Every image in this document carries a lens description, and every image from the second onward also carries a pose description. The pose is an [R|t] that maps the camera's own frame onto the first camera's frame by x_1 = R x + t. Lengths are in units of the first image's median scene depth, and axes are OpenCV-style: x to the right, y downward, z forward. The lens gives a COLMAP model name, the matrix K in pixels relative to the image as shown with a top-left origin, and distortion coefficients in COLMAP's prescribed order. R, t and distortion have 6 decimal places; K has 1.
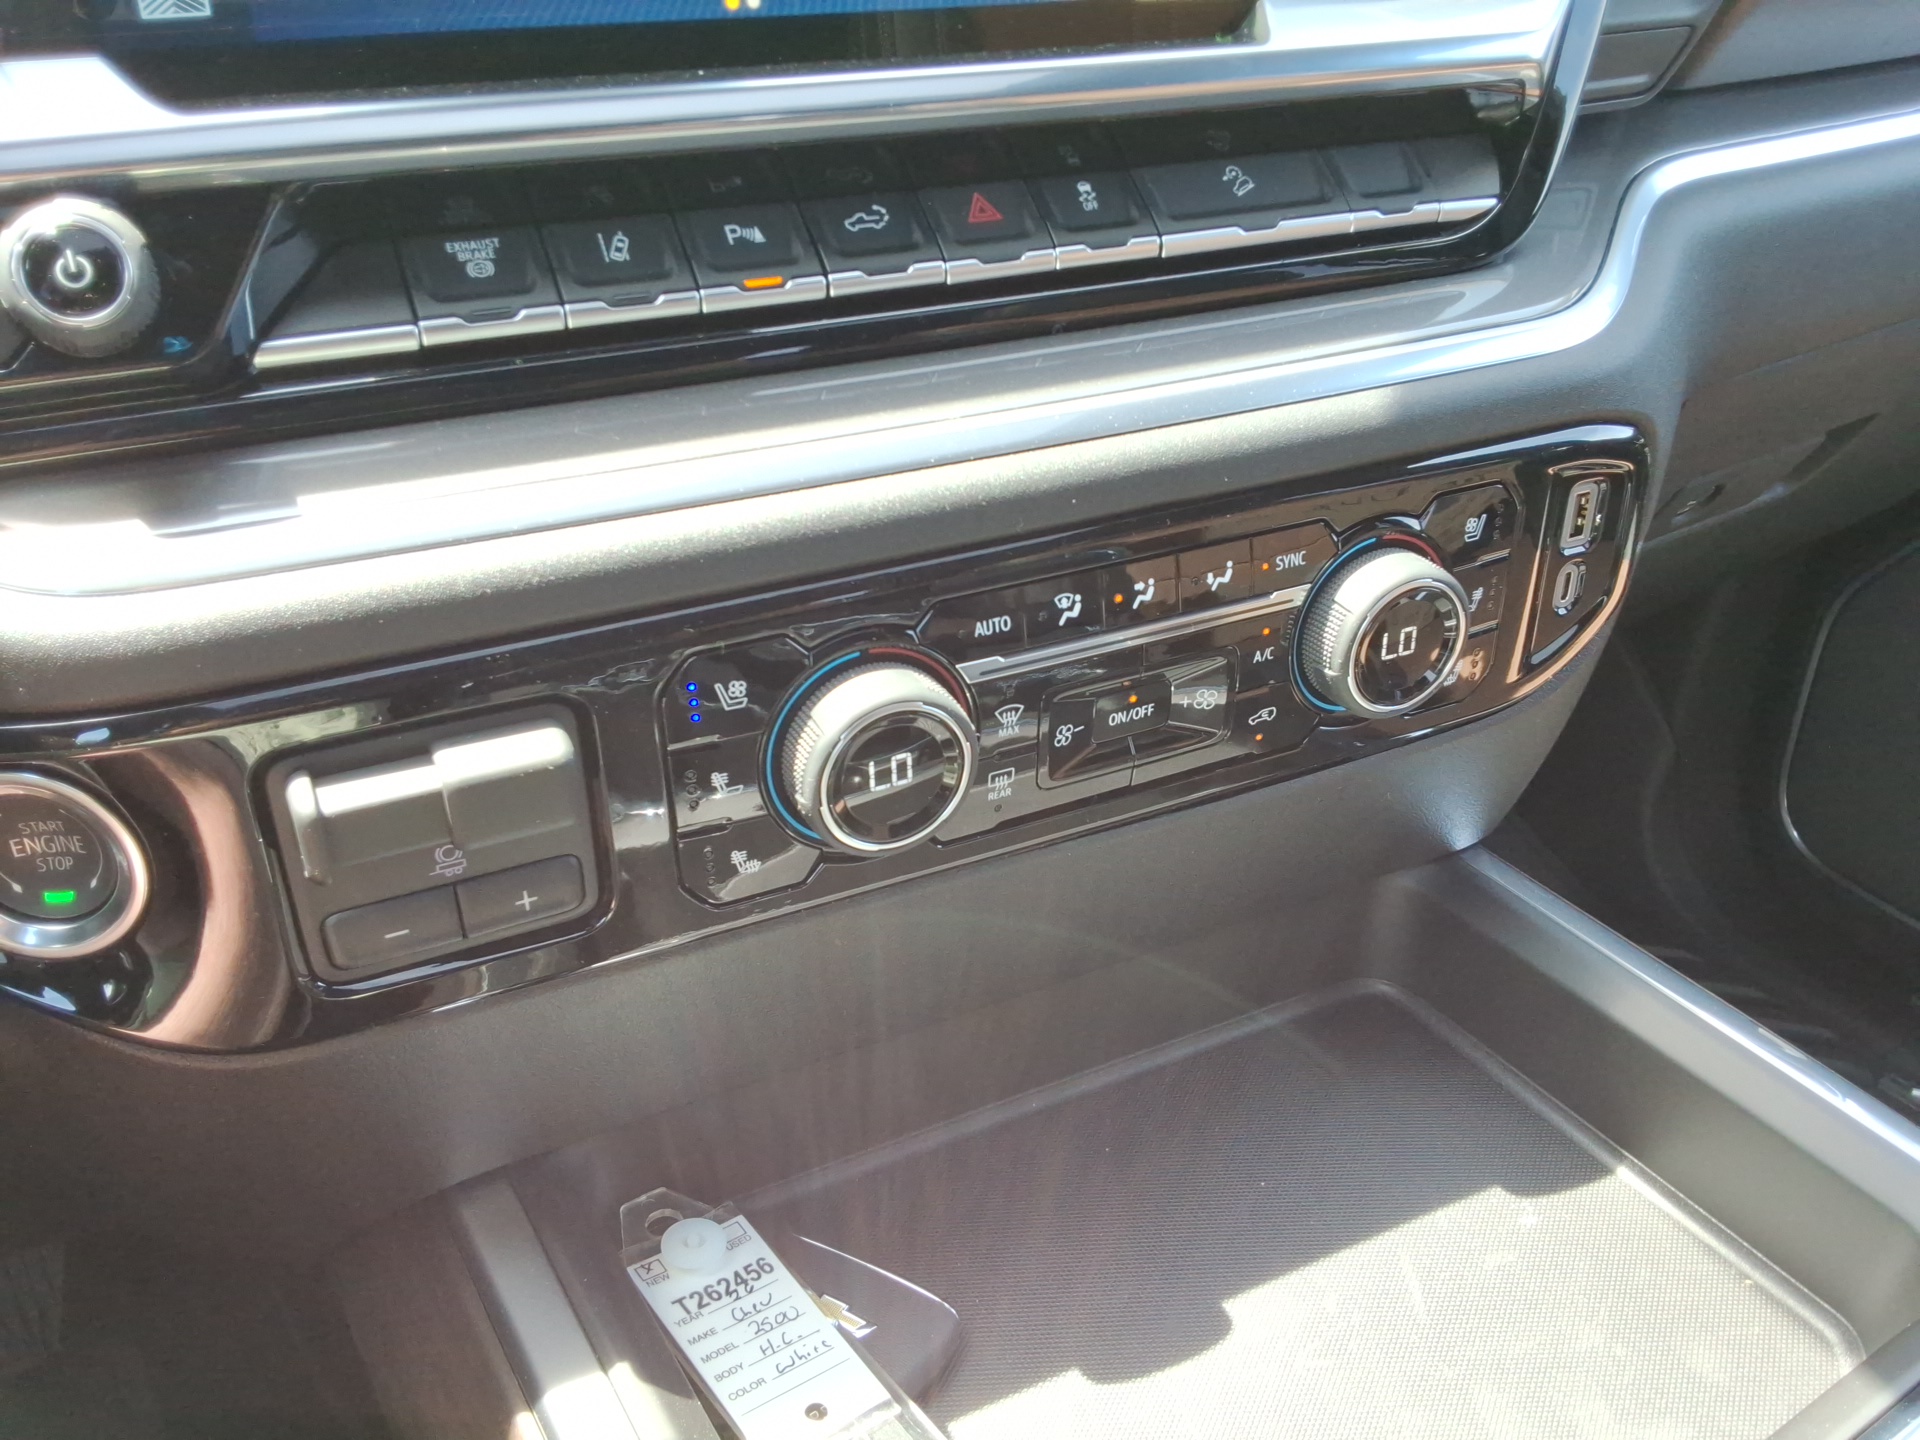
lens RADIAL K [[1538.3, 0, 955.7], [0, 1538.3, 681.4], [0, 0, 1]] dist [0.092653, -0.136870]
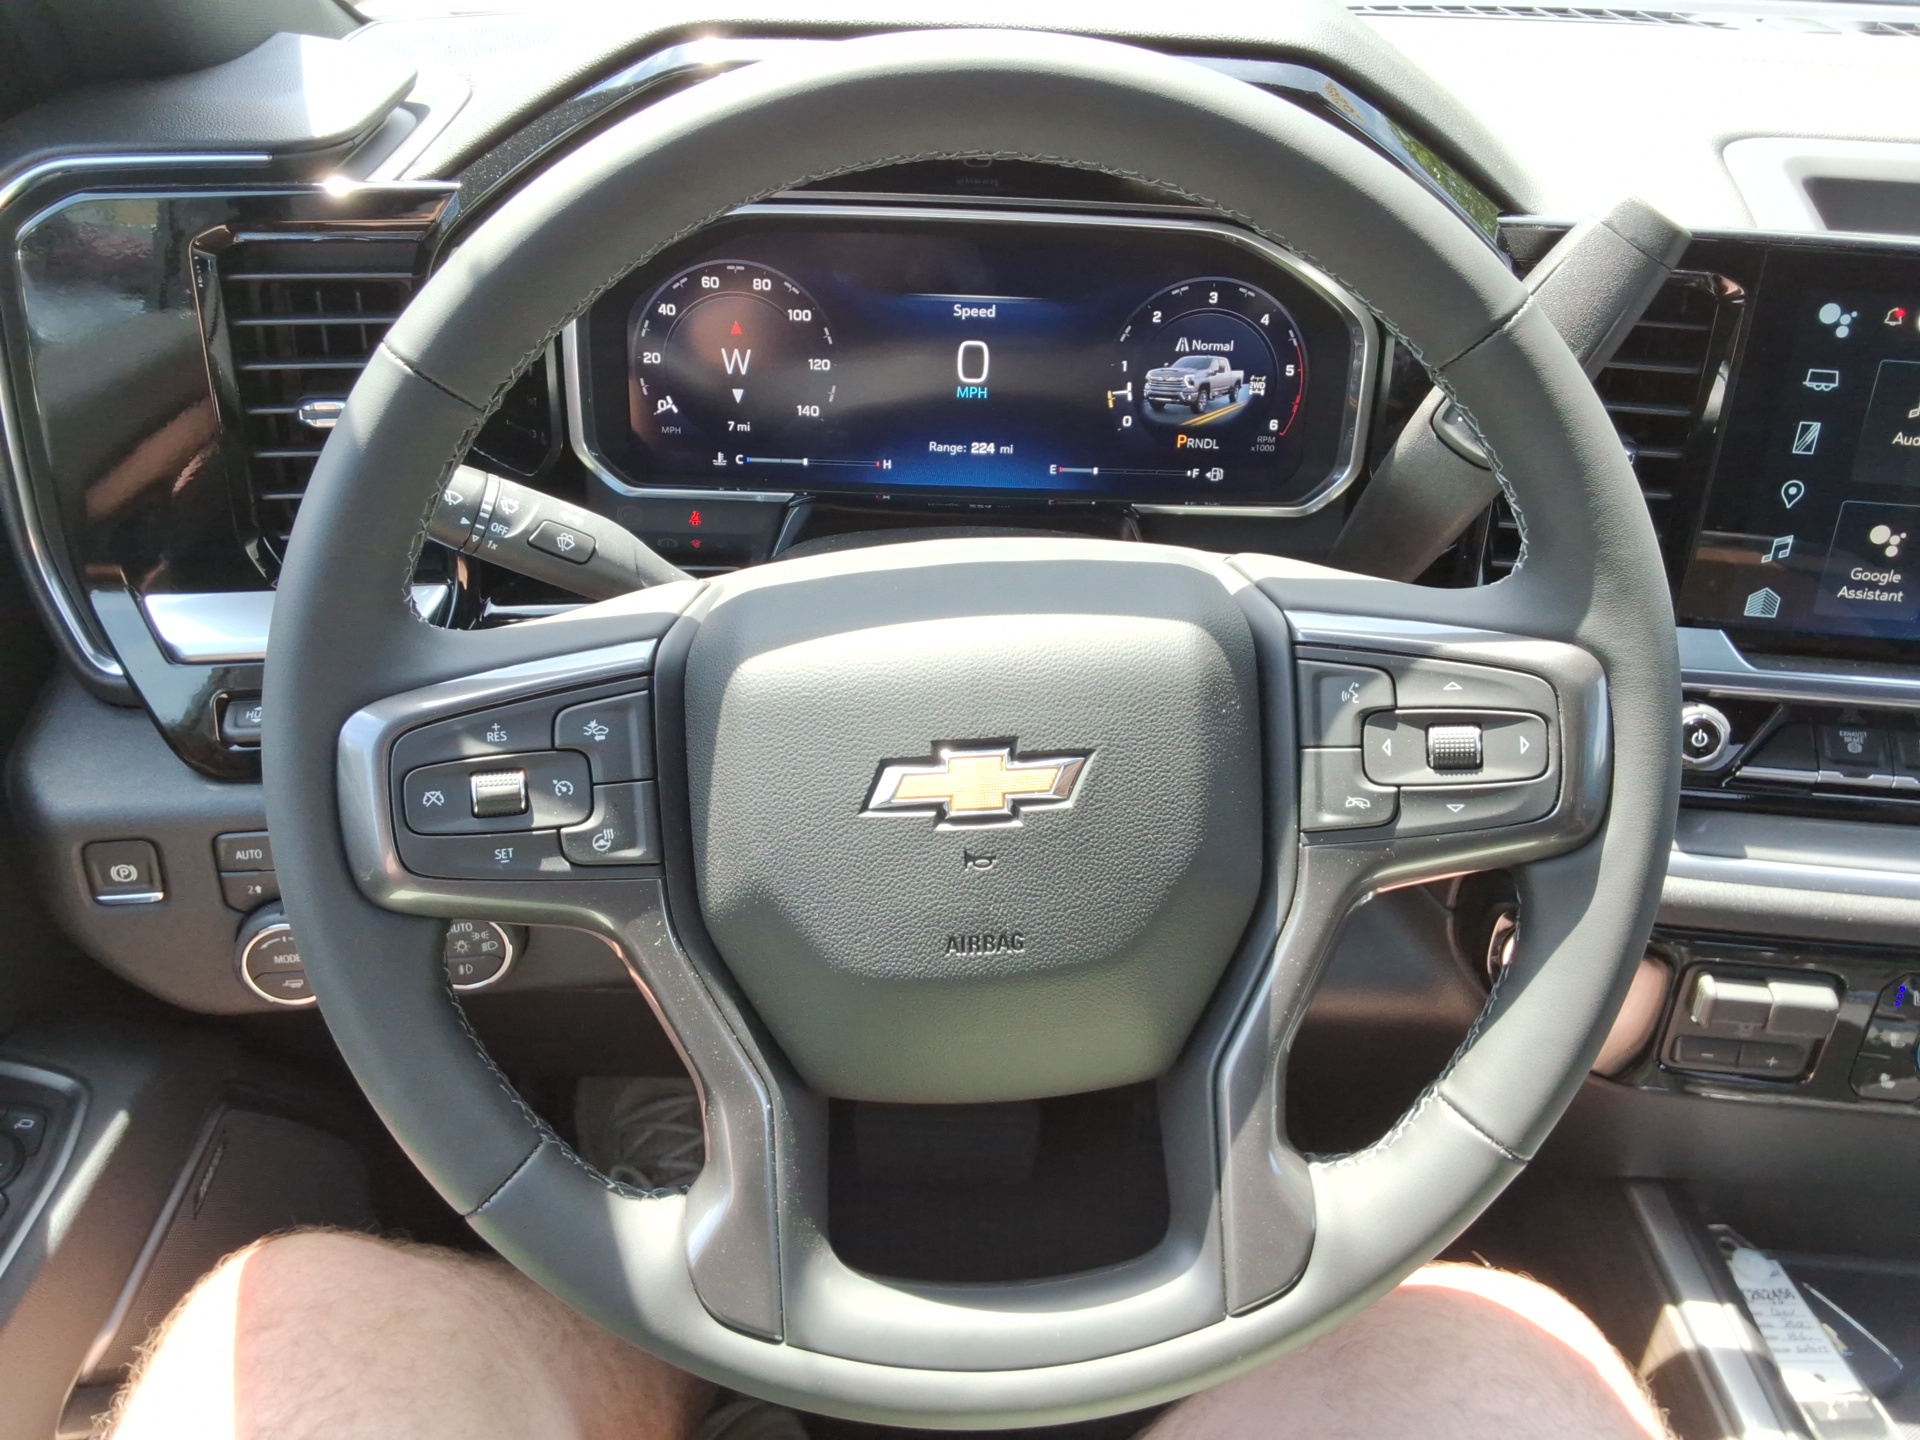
lens RADIAL K [[1538.3, 0, 960.8], [0, 1538.3, 679.9], [0, 0, 1]] dist [0.092653, -0.136870]
pose [[0.855298, 0.277392, -0.437629, -0.390534], [-0.277960, 0.958440, 0.064265, -0.146914], [0.437268, 0.066677, 0.896856, -1.132458]]
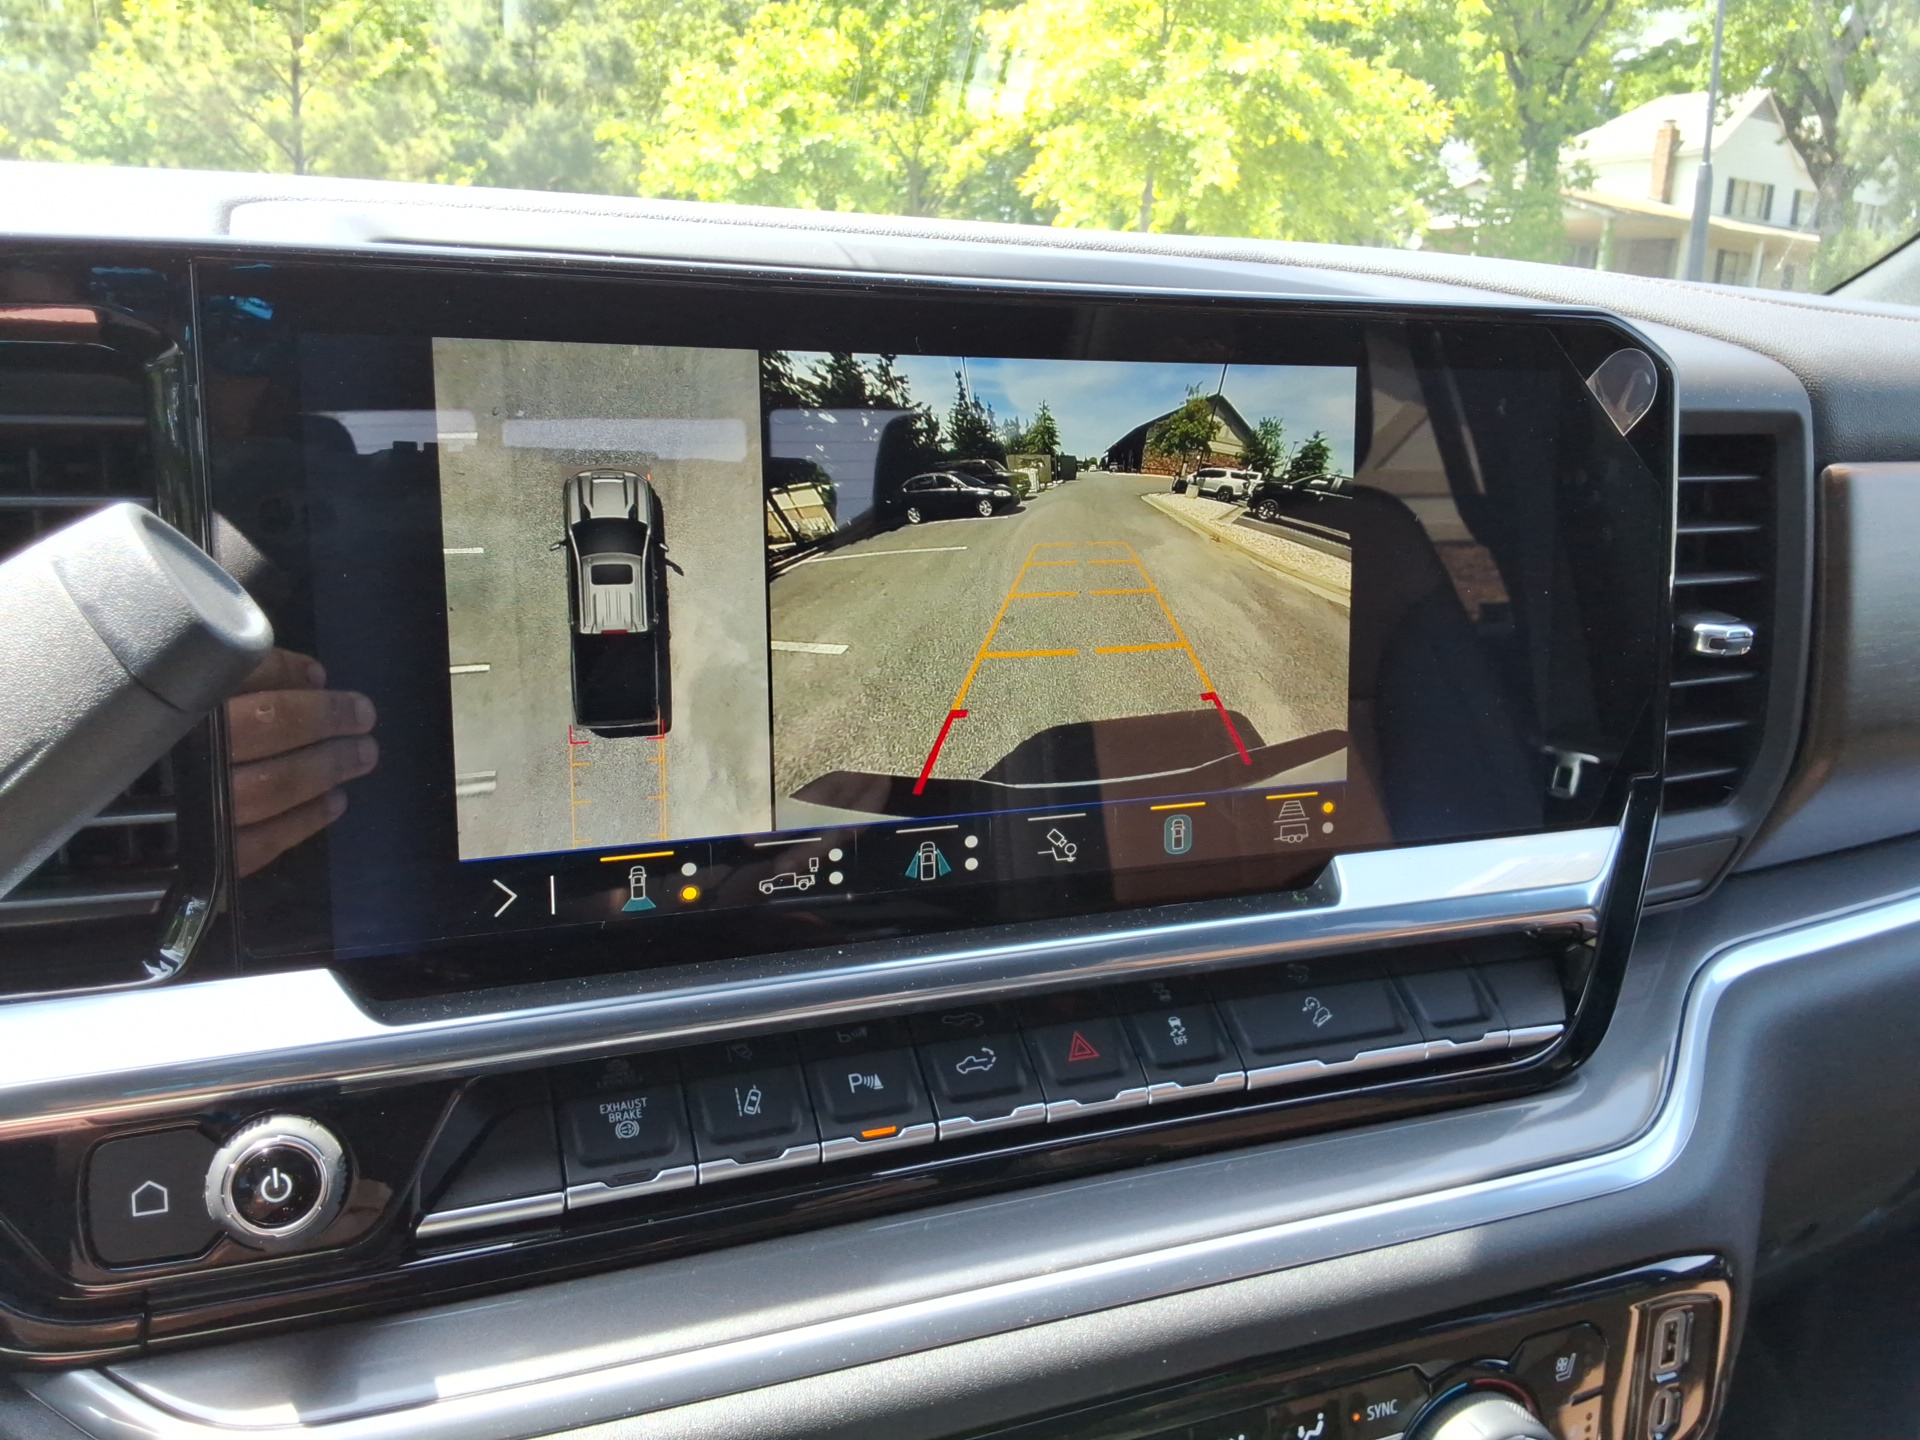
lens RADIAL K [[1538.3, 0, 969.6], [0, 1538.3, 714.2], [0, 0, 1]] dist [0.092653, -0.136870]
pose [[0.998159, 0.032616, -0.051139, -0.014053], [-0.046185, 0.955233, -0.292229, -0.214662], [0.039318, 0.294053, 0.954980, -0.119758]]
